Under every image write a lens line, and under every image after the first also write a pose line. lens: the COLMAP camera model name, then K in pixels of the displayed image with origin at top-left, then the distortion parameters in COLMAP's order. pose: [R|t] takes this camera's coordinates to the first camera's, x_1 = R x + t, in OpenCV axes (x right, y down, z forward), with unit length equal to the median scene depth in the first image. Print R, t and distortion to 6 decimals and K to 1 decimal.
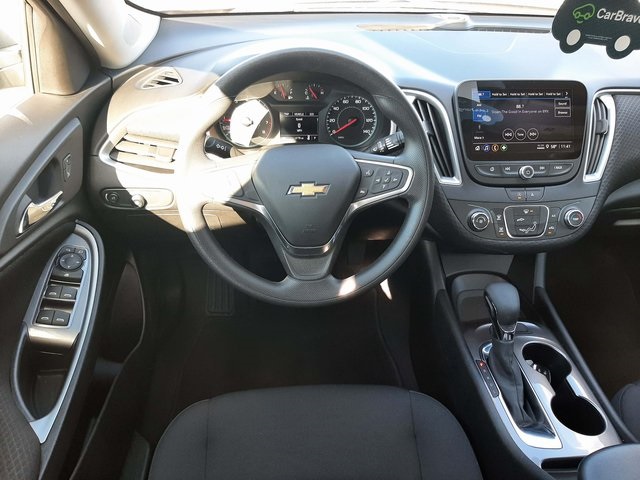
lens RADIAL K [[468.1, 0, 321.6], [0, 468.1, 253.7], [0, 0, 1]] dist [0.009547, -0.058038]
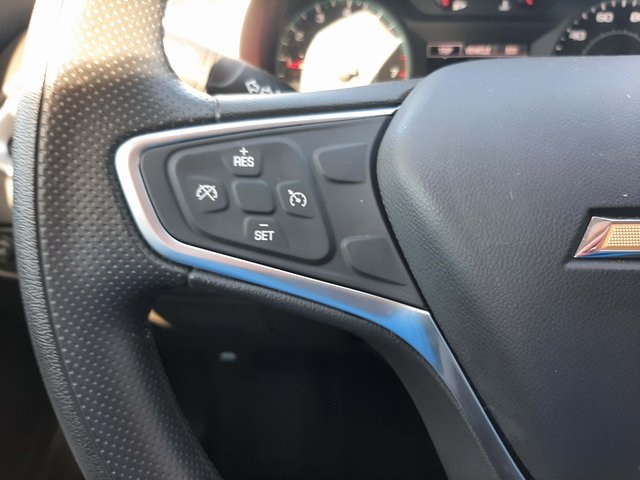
lens RADIAL K [[468.1, 0, 321.6], [0, 468.1, 253.7], [0, 0, 1]] dist [0.009547, -0.058038]
pose [[0.986078, 0.035234, -0.162510, -0.110094], [-0.054325, 0.991928, -0.114573, -0.081484], [0.157161, 0.121806, 0.980032, 0.637353]]
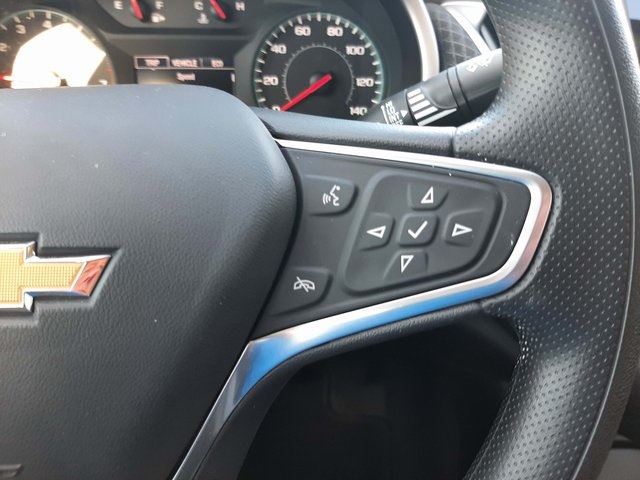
lens RADIAL K [[468.1, 0, 321.6], [0, 468.1, 253.7], [0, 0, 1]] dist [0.009547, -0.058038]
pose [[0.999388, 0.009103, -0.033763, 0.084023], [-0.012560, 0.994537, -0.103628, -0.102457], [0.032635, 0.103989, 0.994043, 0.648187]]
